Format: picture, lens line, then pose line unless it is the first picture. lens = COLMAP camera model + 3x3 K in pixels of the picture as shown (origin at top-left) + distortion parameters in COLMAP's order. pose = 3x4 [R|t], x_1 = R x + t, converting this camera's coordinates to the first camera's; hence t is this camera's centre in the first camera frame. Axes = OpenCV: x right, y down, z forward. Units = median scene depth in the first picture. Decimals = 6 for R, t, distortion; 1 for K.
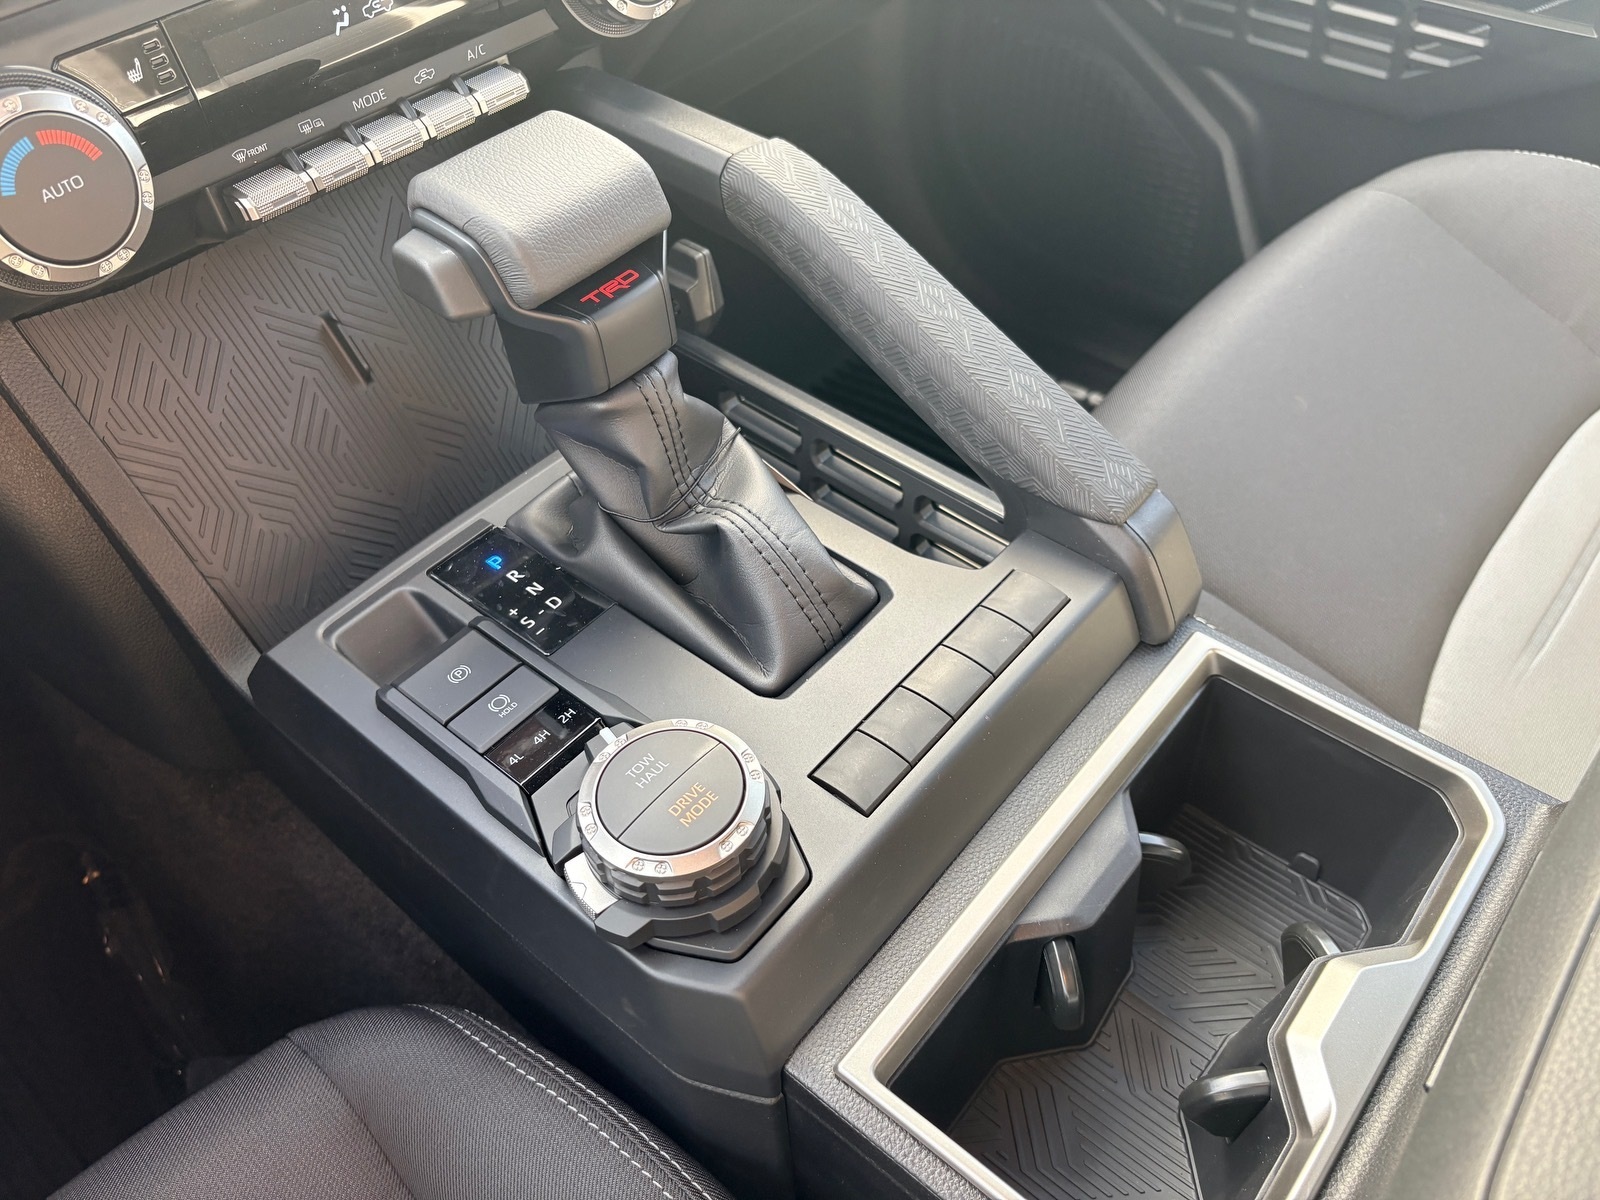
lens RADIAL K [[1221.0, 0, 801.8], [0, 1221.0, 592.3], [0, 0, 1]] dist [0.030865, -0.044886]
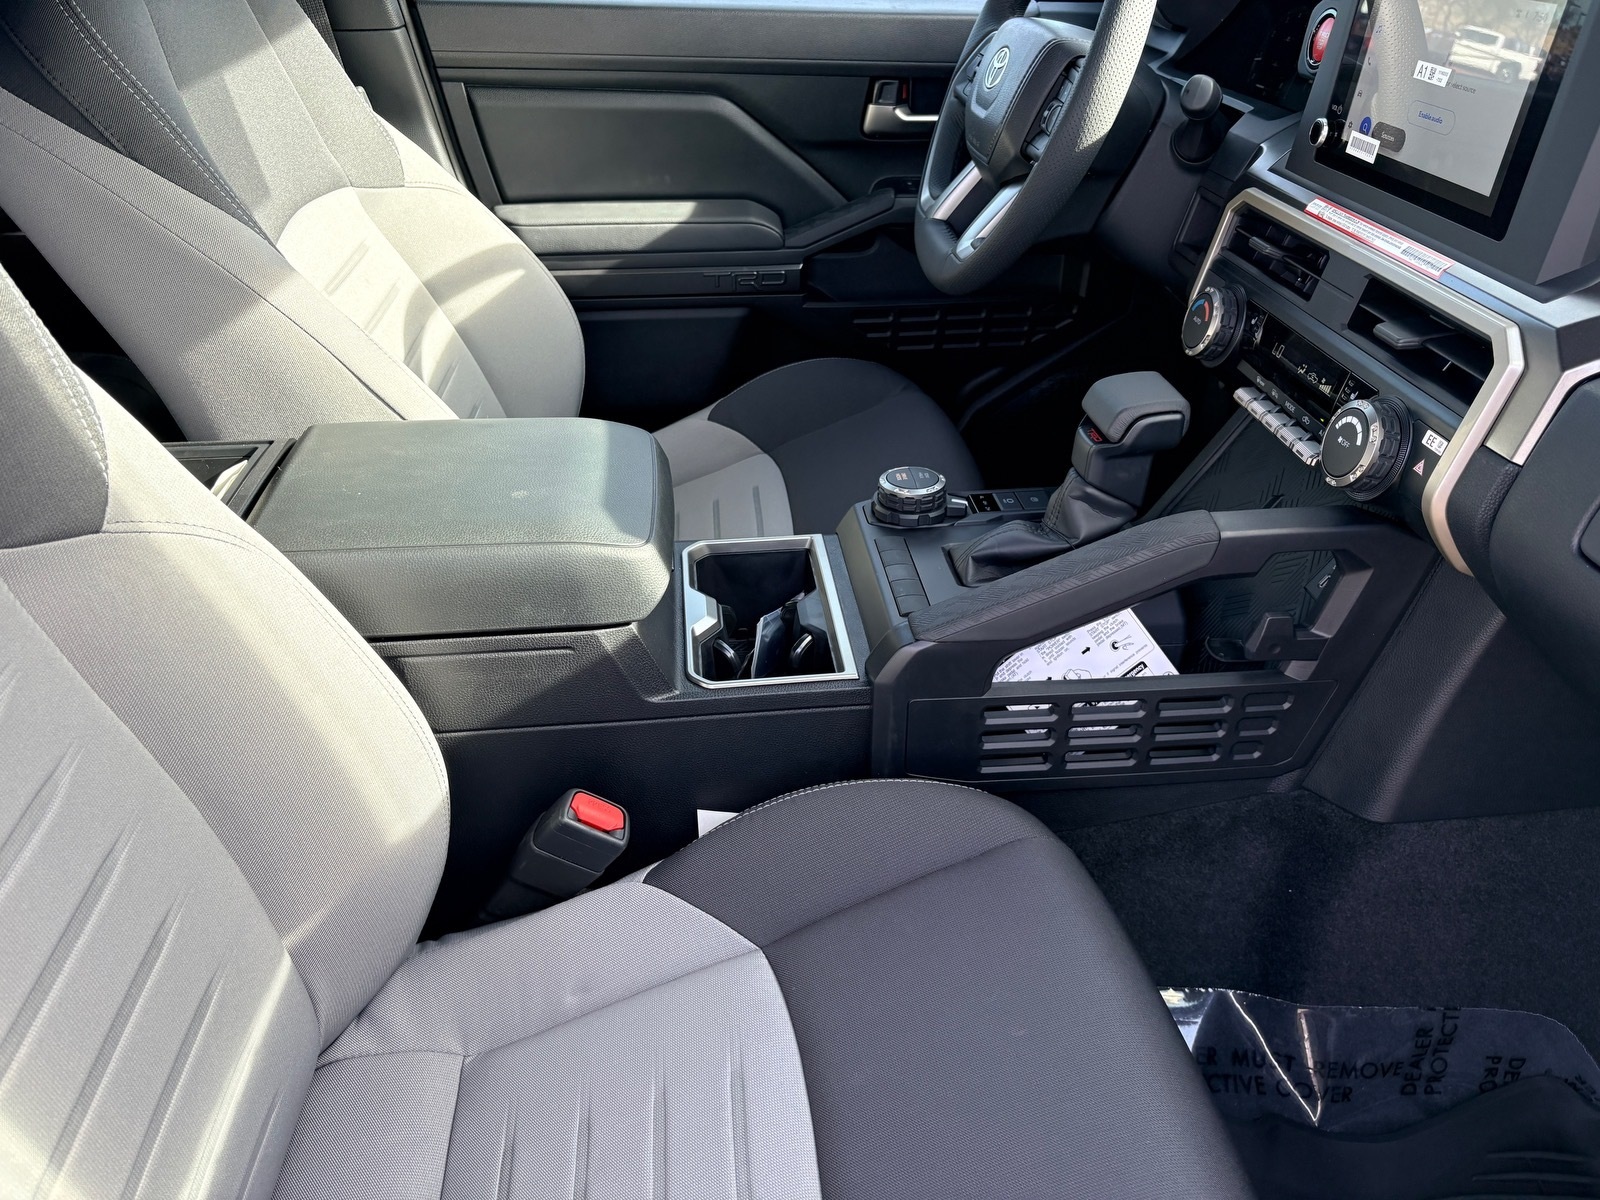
lens RADIAL K [[1221.0, 0, 805.7], [0, 1221.0, 615.9], [0, 0, 1]] dist [0.030865, -0.044886]
pose [[-0.696640, 0.395330, -0.598671, 1.528607], [-0.506550, 0.319882, 0.800676, -1.517332], [0.508036, 0.861040, -0.022588, 0.979547]]
